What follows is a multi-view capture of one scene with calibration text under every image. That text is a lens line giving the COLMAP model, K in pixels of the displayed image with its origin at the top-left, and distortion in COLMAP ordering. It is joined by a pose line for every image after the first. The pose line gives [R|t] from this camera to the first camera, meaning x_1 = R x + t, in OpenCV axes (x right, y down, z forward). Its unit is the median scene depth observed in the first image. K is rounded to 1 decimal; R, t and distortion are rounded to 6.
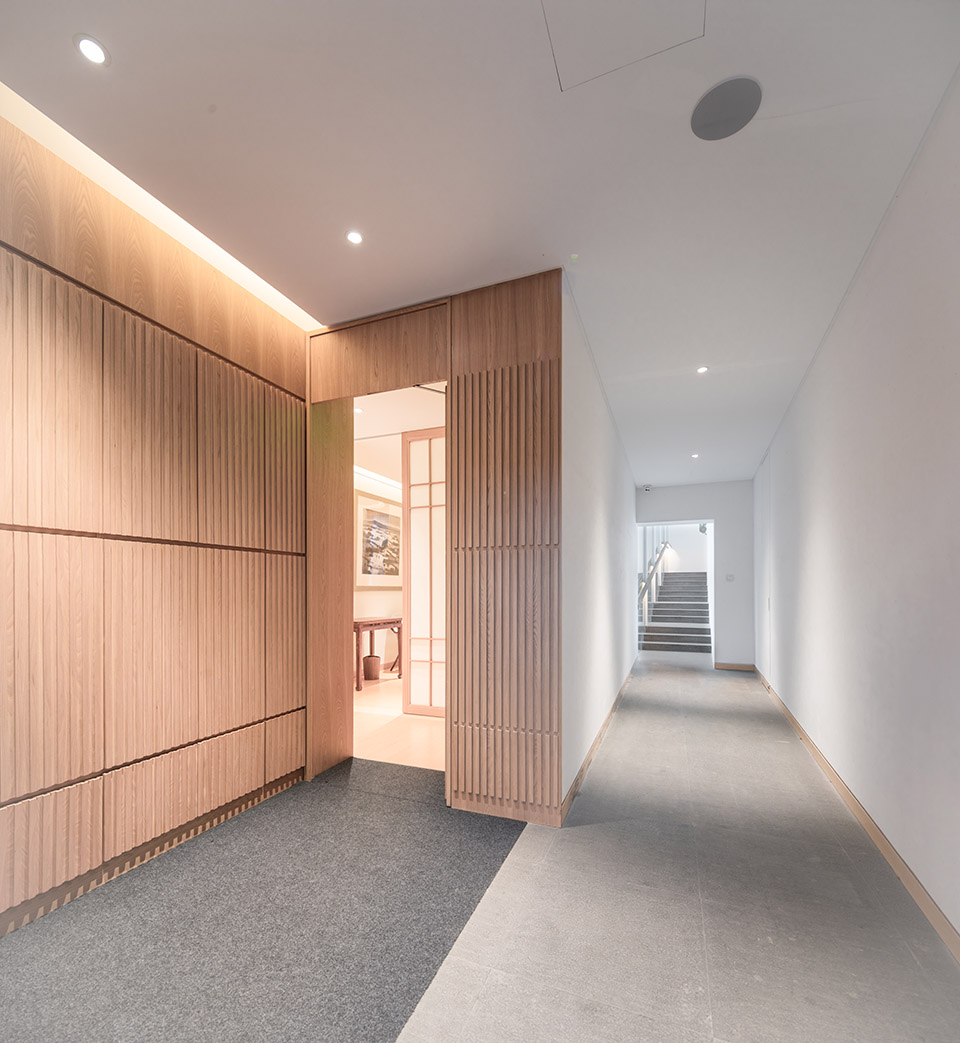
lens RADIAL K [[482.4, 0, 479.7], [0, 482.4, 591.8], [0, 0, 1]] dist [-0.000158, 0.000072]
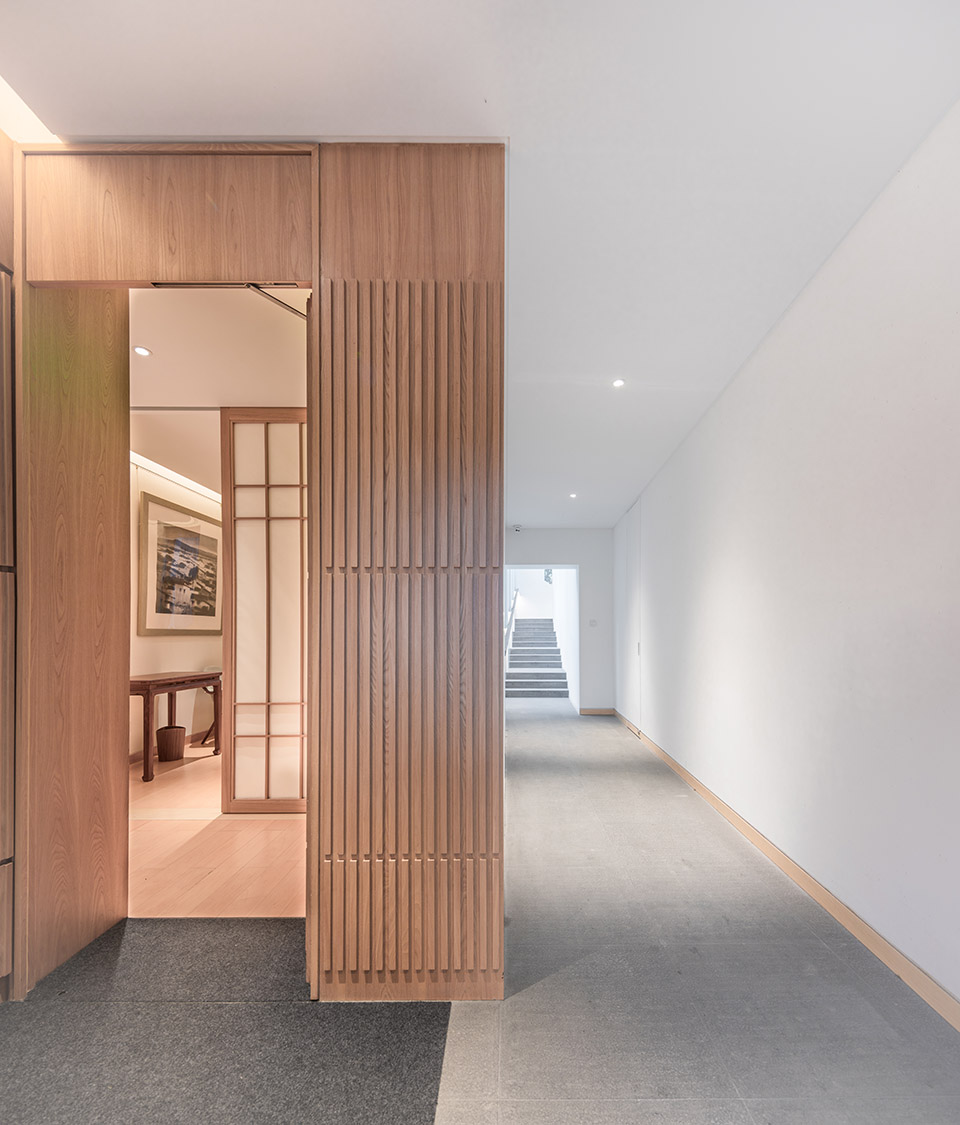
lens RADIAL K [[480.3, 0, 504.1], [0, 480.3, 635.8], [0, 0, 1]] dist [0.019120, -0.006434]
pose [[0.930357, 0.001178, 0.366653, -0.055084], [-0.000106, 0.999996, -0.002944, -0.001679], [-0.366655, 0.002700, 0.930353, 0.294859]]
